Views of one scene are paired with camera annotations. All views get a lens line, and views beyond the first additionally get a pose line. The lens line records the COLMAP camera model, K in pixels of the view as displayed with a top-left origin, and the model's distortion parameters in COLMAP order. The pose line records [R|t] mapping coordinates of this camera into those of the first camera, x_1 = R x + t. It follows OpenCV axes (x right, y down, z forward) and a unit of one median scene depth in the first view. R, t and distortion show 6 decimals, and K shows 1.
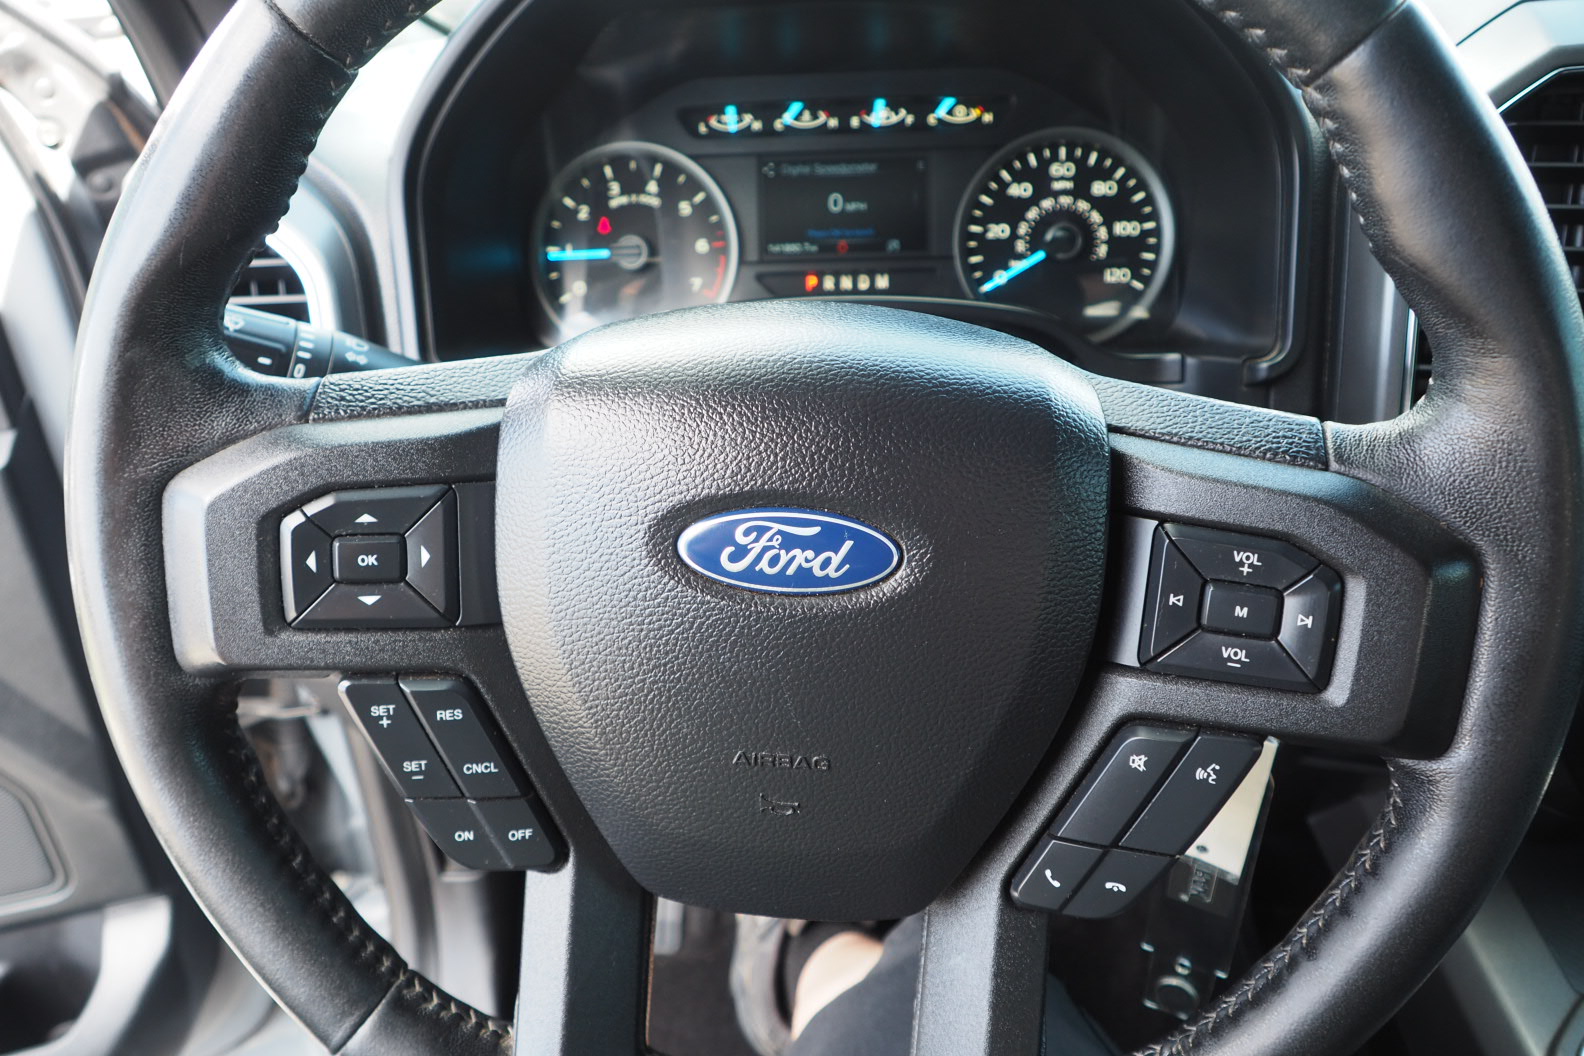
lens RADIAL K [[1163.1, 0, 777.6], [0, 1163.1, 528.5], [0, 0, 1]] dist [-0.030304, -0.003969]
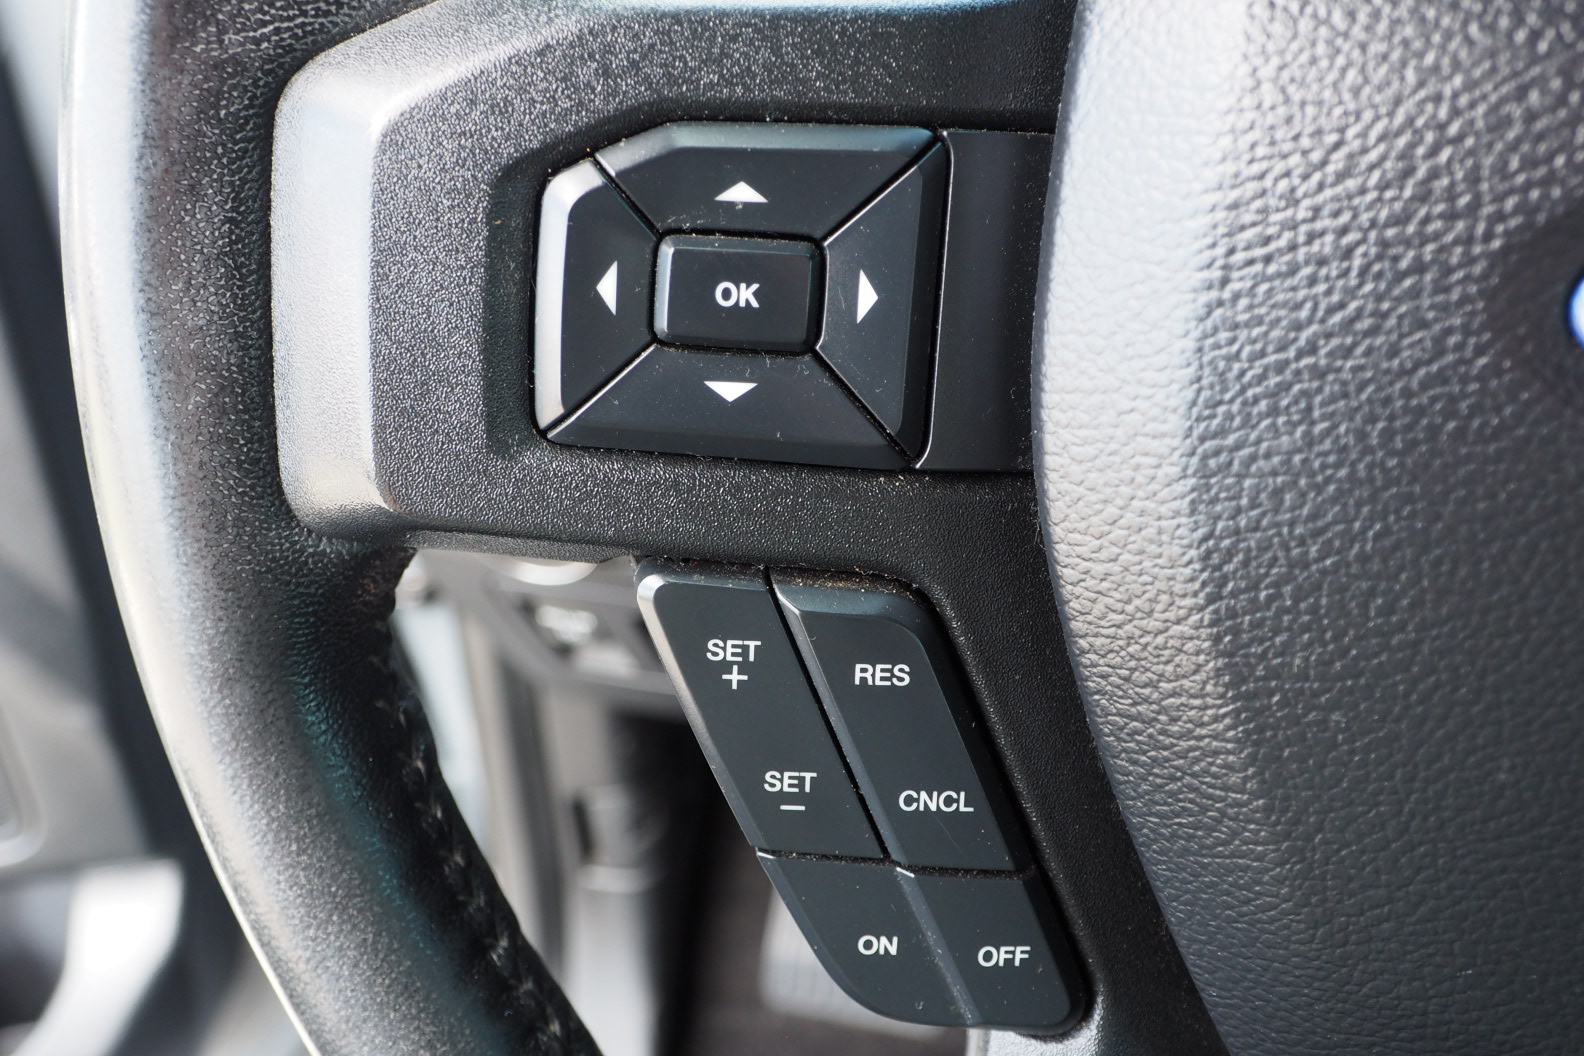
lens RADIAL K [[1696.0, 0, 799.6], [0, 1696.0, 525.4], [0, 0, 1]] dist [-0.016759, 0.000000]
pose [[0.987560, 0.088878, -0.129718, -0.242014], [-0.077573, 0.992939, 0.089748, 0.052887], [0.136779, -0.078569, 0.987481, 0.387408]]
